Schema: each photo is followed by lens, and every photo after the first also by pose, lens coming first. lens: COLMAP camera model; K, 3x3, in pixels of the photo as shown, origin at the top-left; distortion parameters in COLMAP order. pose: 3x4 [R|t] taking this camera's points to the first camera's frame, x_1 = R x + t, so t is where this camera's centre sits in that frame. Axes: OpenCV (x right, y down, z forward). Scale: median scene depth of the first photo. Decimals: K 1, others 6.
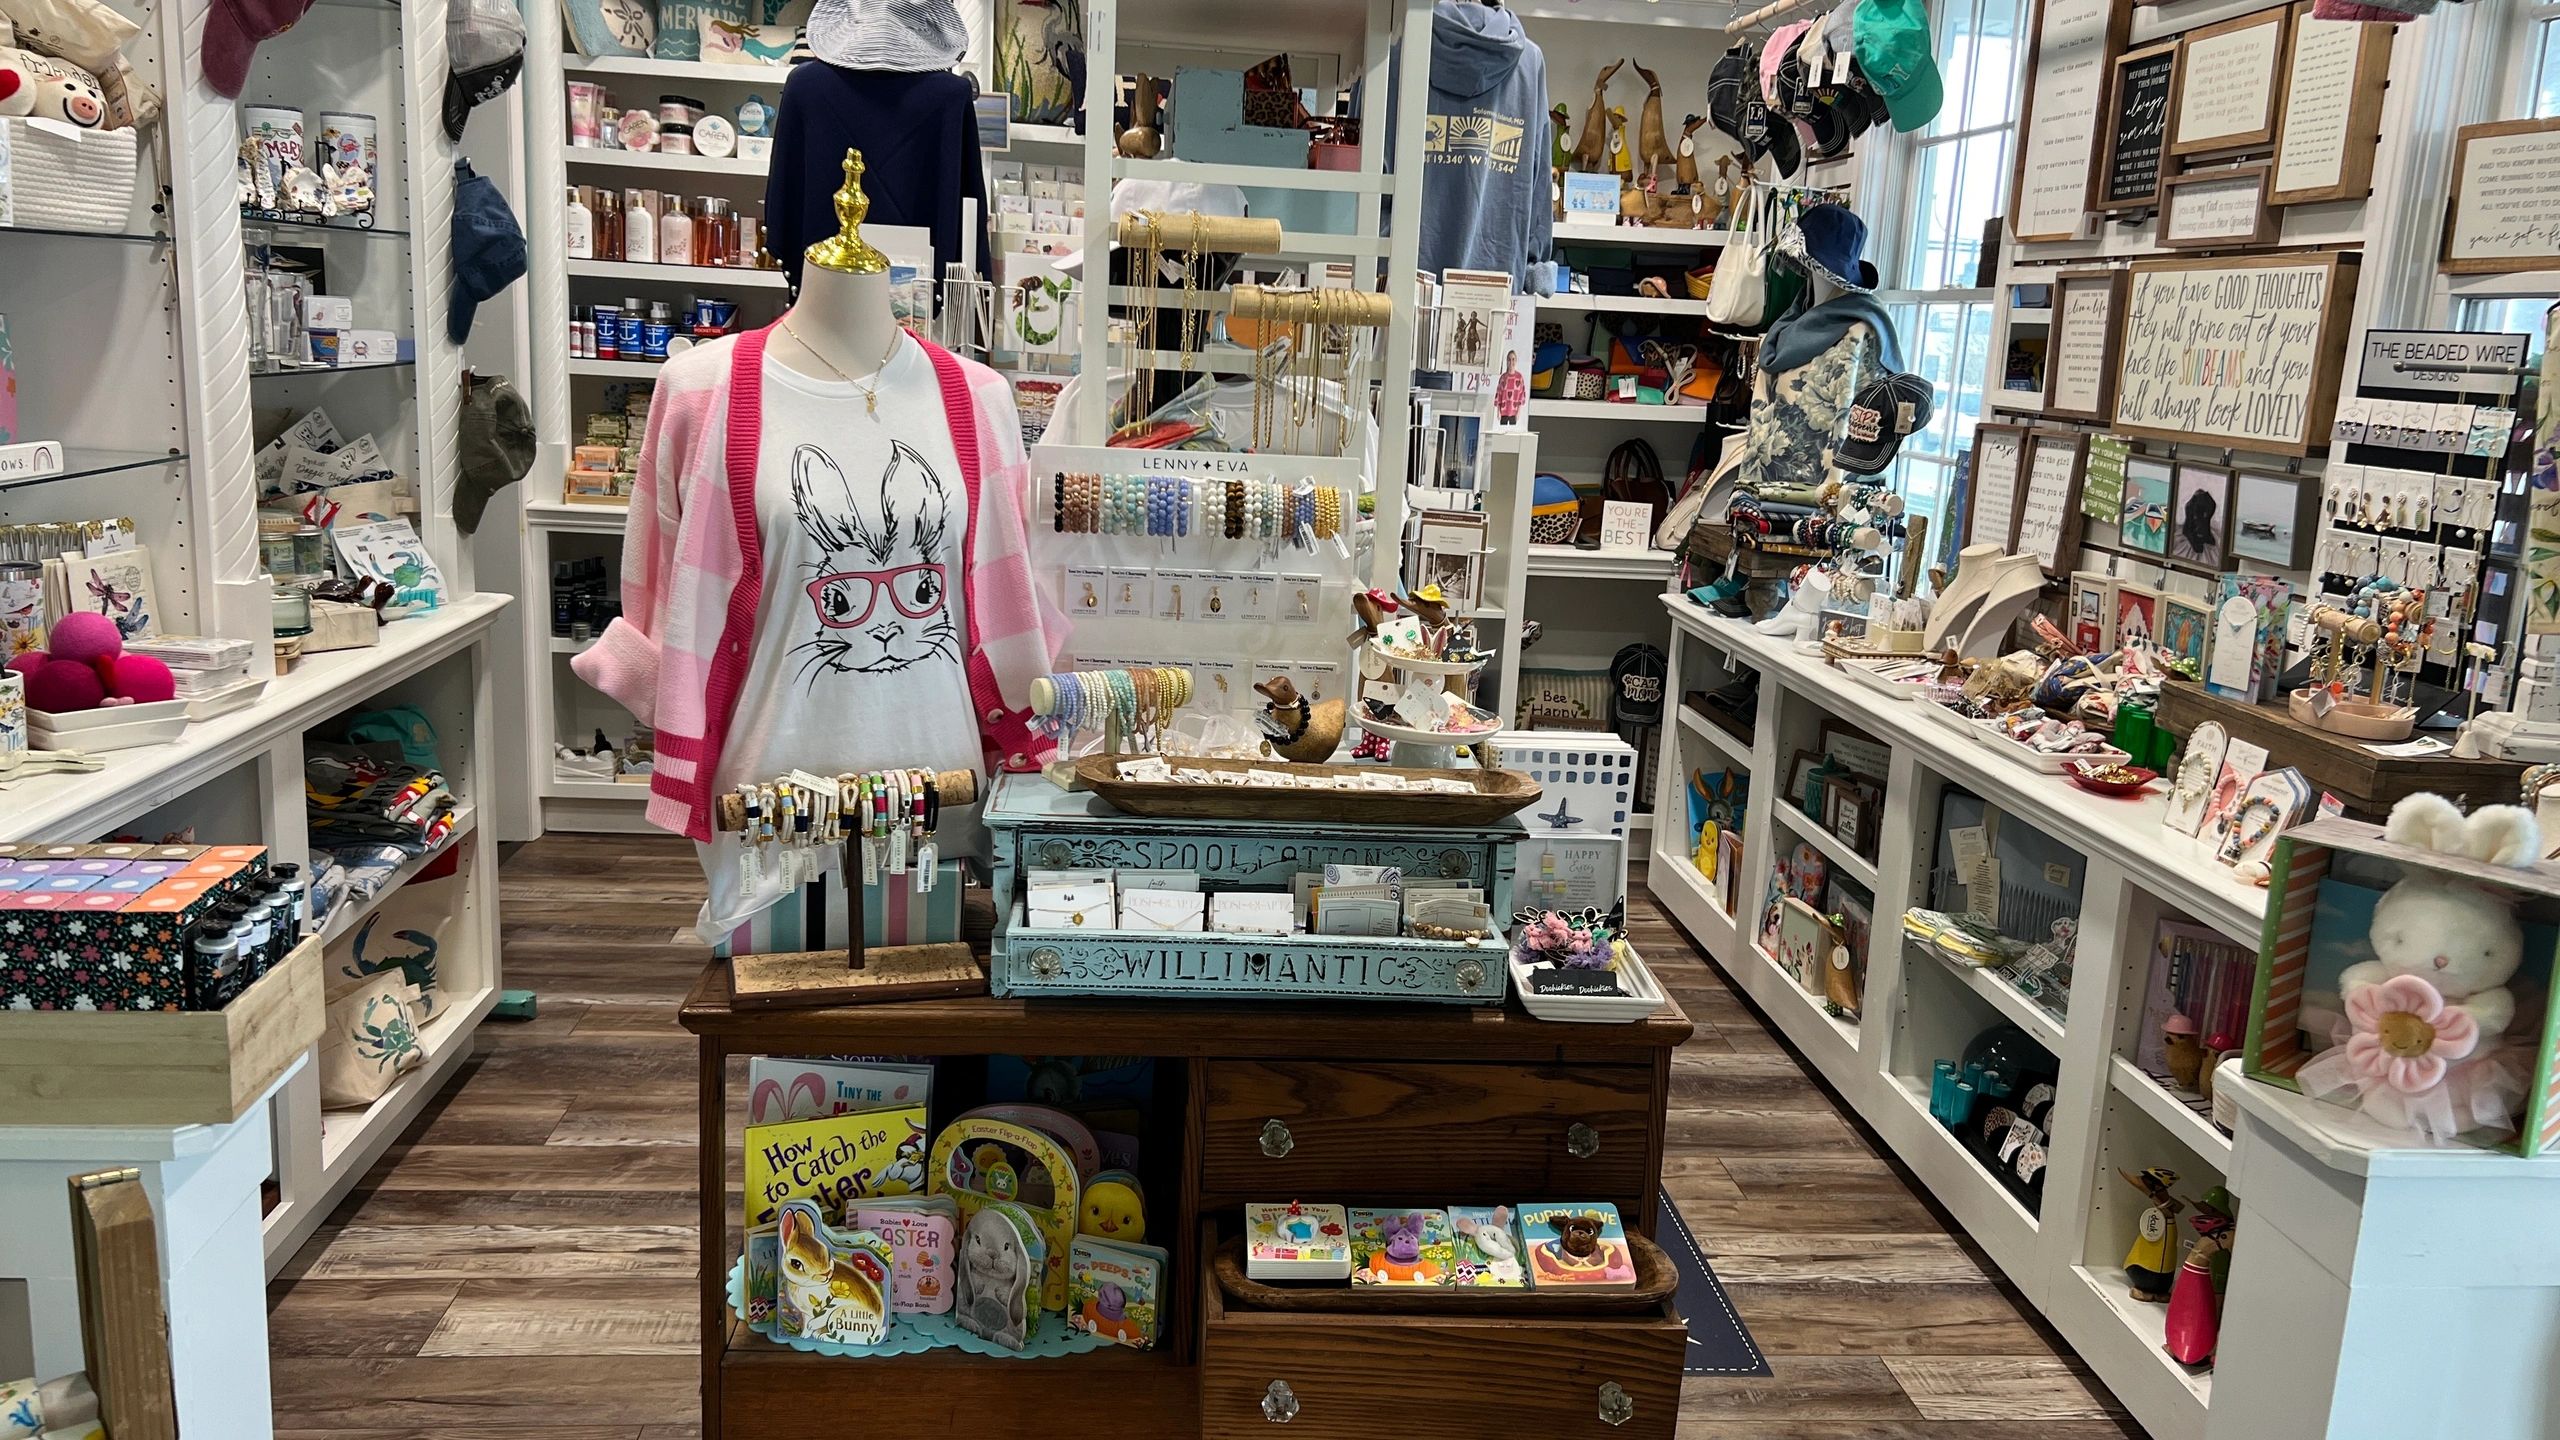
lens RADIAL K [[1942.8, 0, 1259.5], [0, 1942.8, 733.2], [0, 0, 1]] dist [0.035092, -0.010447]
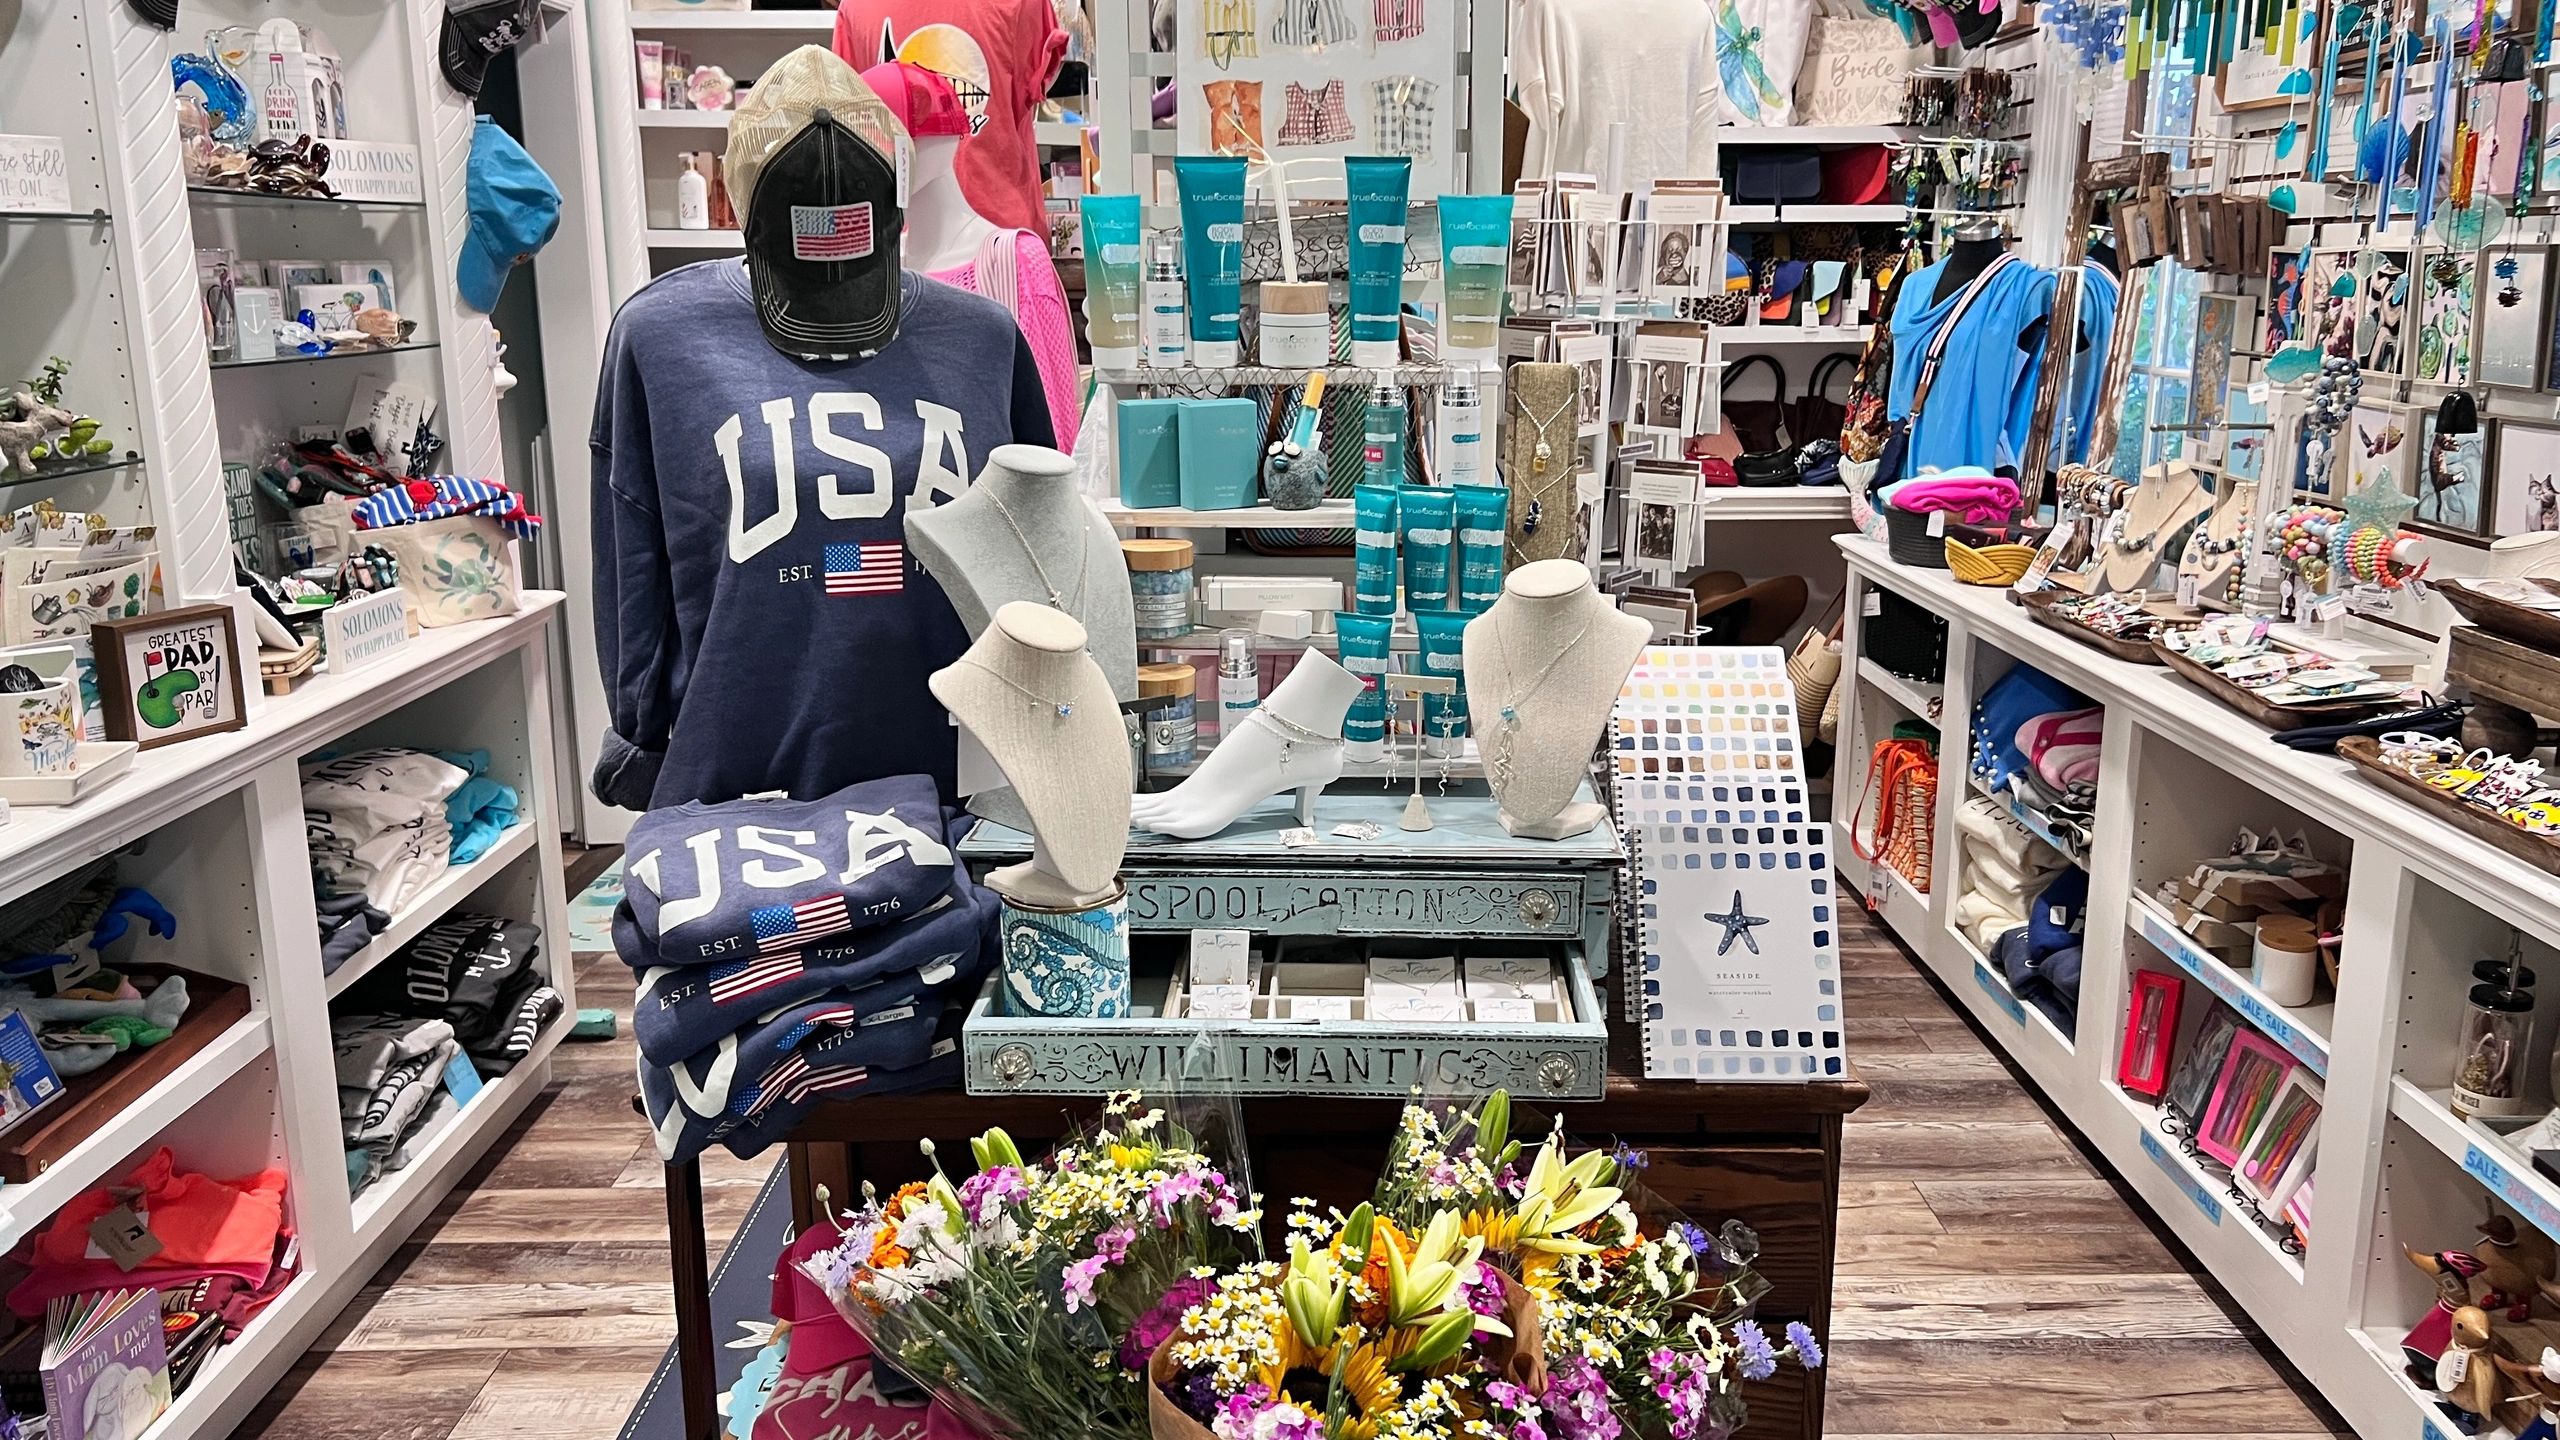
lens RADIAL K [[1942.8, 0, 1268.3], [0, 1942.8, 735.2], [0, 0, 1]] dist [0.035092, -0.010447]
pose [[0.995621, -0.031936, -0.087863, 0.034772], [0.034113, 0.999144, 0.023390, -0.015601], [0.087041, -0.026285, 0.995858, 0.119900]]
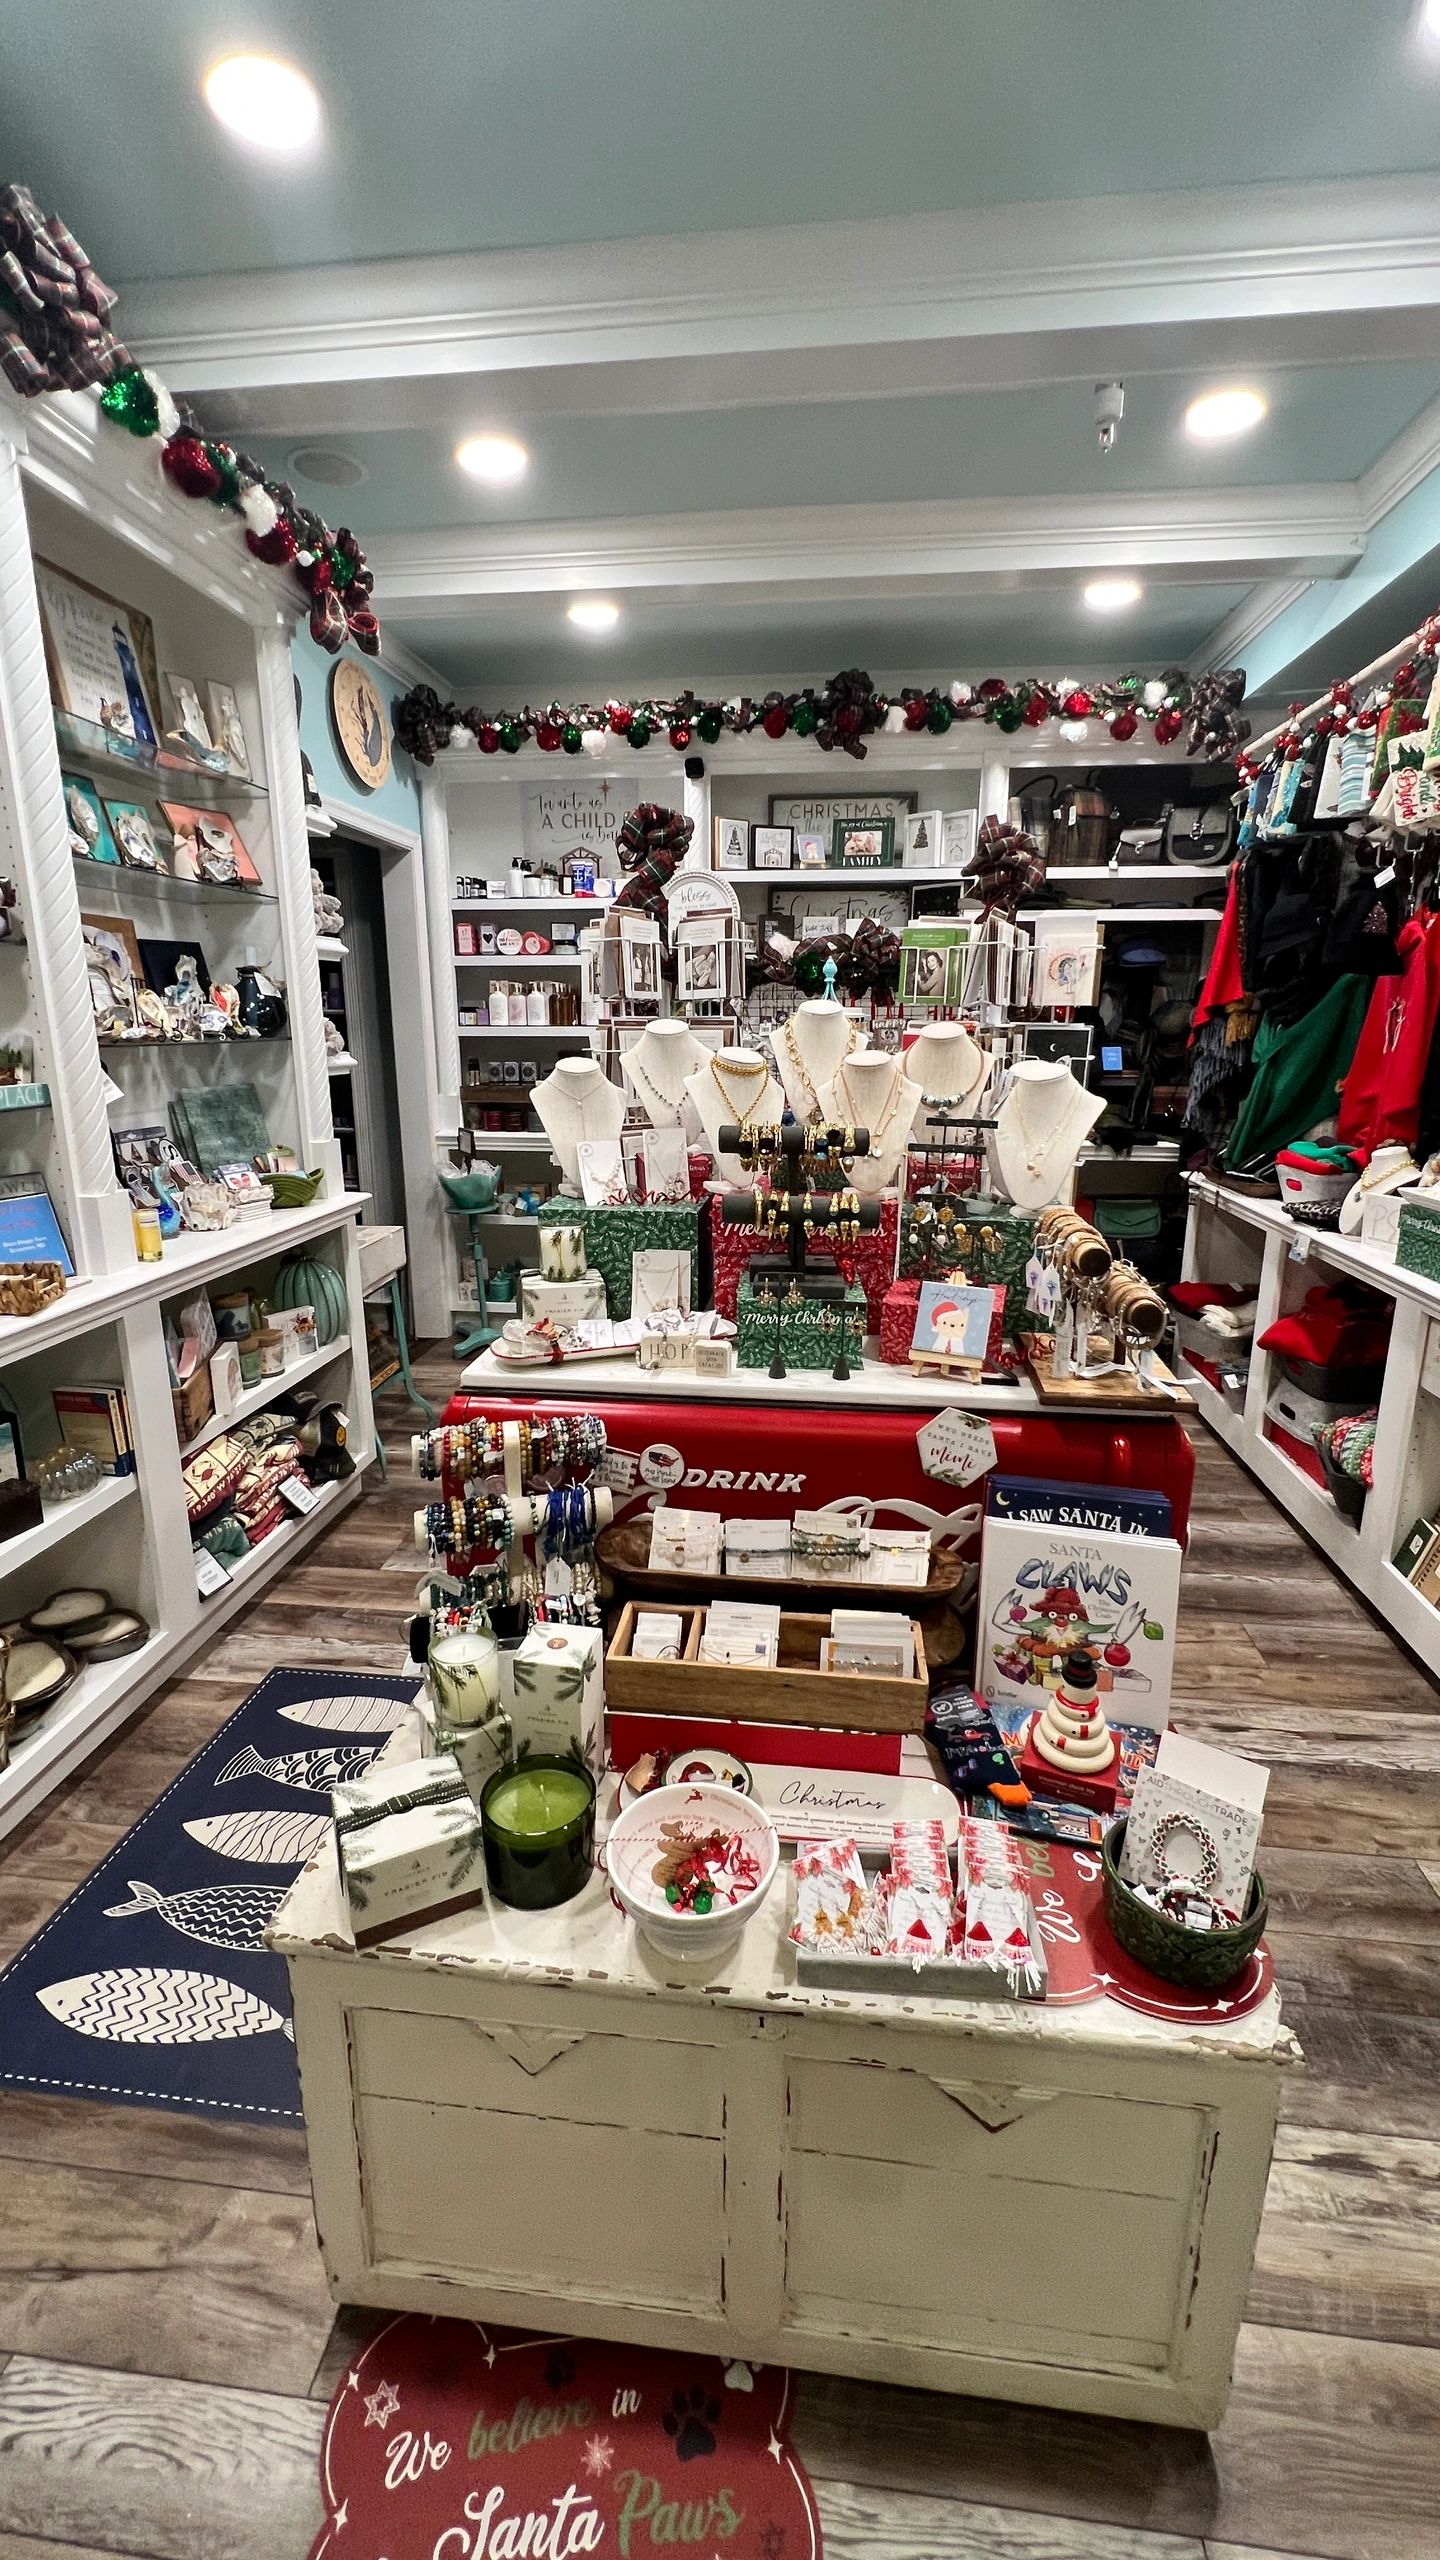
lens RADIAL K [[1014.3, 0, 699.5], [0, 1014.3, 1296.8], [0, 0, 1]] dist [-0.016456, 0.000033]
pose [[0.976867, 0.002308, -0.213837, 0.035899], [0.007961, 0.998856, 0.047148, -0.032194], [0.213701, -0.047759, 0.975731, 0.342582]]
